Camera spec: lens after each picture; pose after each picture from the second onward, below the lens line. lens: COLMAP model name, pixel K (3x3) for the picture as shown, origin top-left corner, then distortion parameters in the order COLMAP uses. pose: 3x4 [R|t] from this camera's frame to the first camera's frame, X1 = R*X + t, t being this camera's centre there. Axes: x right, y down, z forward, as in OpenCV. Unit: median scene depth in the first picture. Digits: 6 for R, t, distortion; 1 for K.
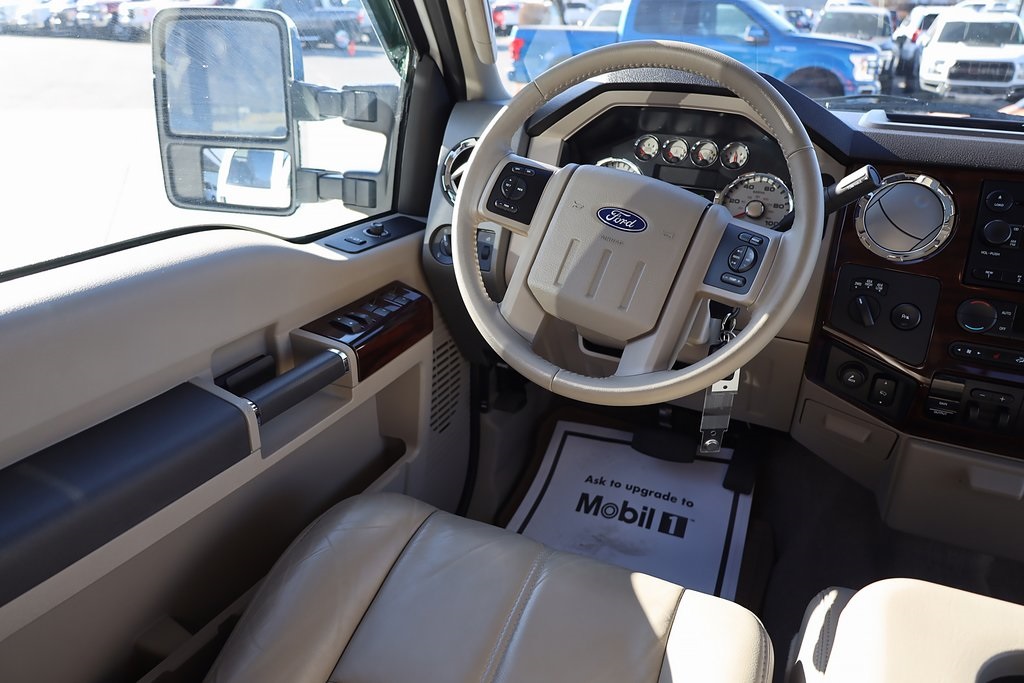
lens RADIAL K [[694.4, 0, 519.6], [0, 694.4, 345.5], [0, 0, 1]] dist [-0.001351, -0.010727]
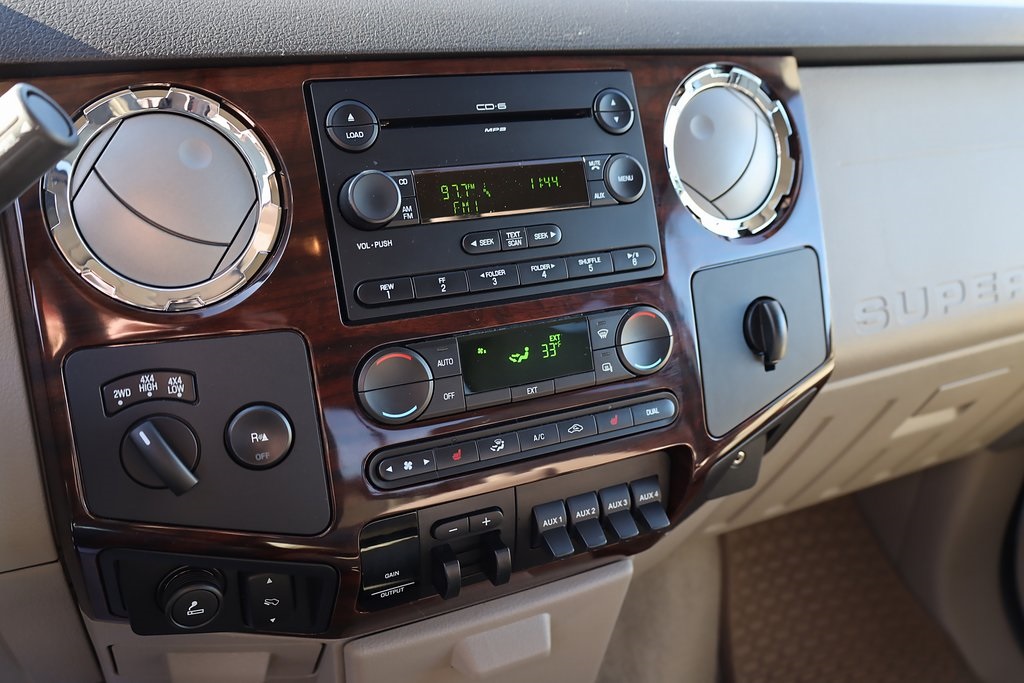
lens RADIAL K [[900.2, 0, 508.1], [0, 900.2, 342.0], [0, 0, 1]] dist [-0.011441, -0.008454]
pose [[0.630422, -0.326456, 0.704269, 0.261901], [0.293781, 0.940123, 0.172807, -0.127593], [-0.718513, 0.097959, 0.688580, 0.467038]]
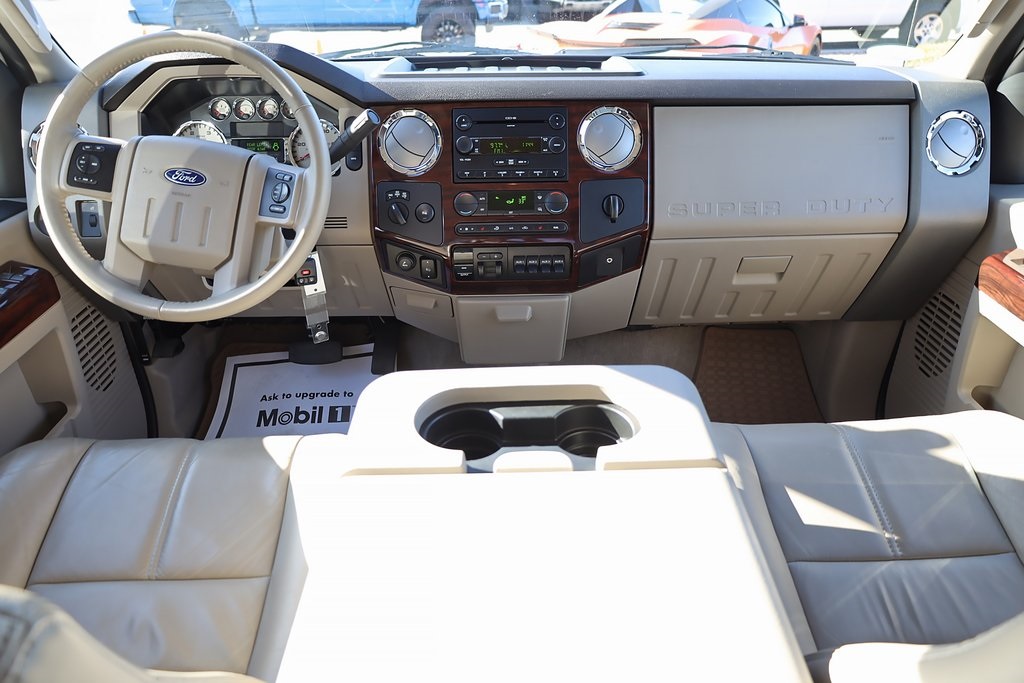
lens RADIAL K [[695.4, 0, 511.8], [0, 695.4, 346.9], [0, 0, 1]] dist [-0.005637, -0.005403]
pose [[0.903147, -0.242002, 0.354627, 0.132333], [0.206781, 0.969072, 0.134686, 0.061571], [-0.376254, -0.048311, 0.925256, -0.351346]]
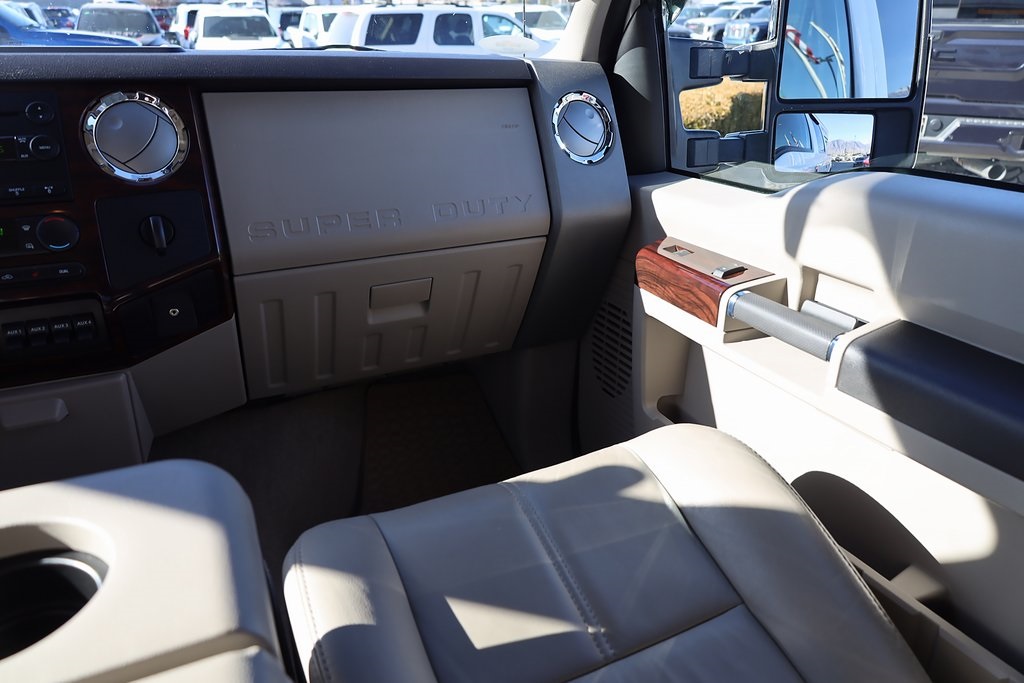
lens RADIAL K [[694.4, 0, 510.4], [0, 694.4, 348.5], [0, 0, 1]] dist [-0.001351, -0.010727]
pose [[0.655557, -0.324818, 0.681717, 0.464656], [0.324707, 0.936293, 0.133869, 0.184341], [-0.681770, 0.133600, 0.719264, -0.132601]]
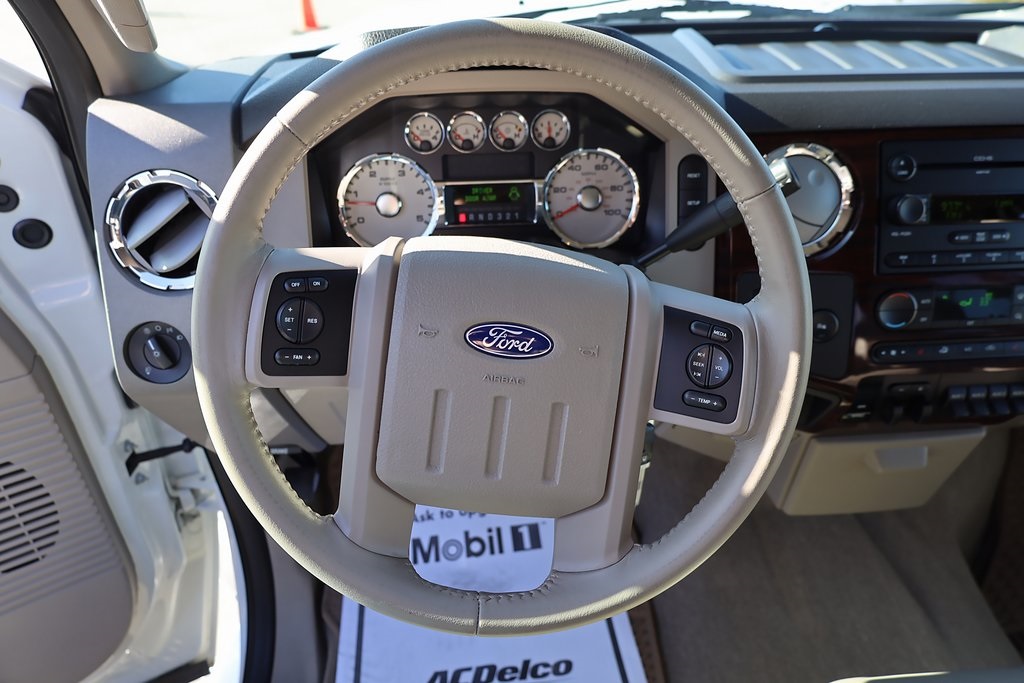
lens RADIAL K [[695.4, 0, 522.2], [0, 695.4, 344.2], [0, 0, 1]] dist [-0.005637, -0.005403]
pose [[0.873873, -0.301674, 0.381233, -0.060575], [0.223206, 0.945612, 0.236635, -0.261279], [-0.431885, -0.121695, 0.893681, 0.375644]]
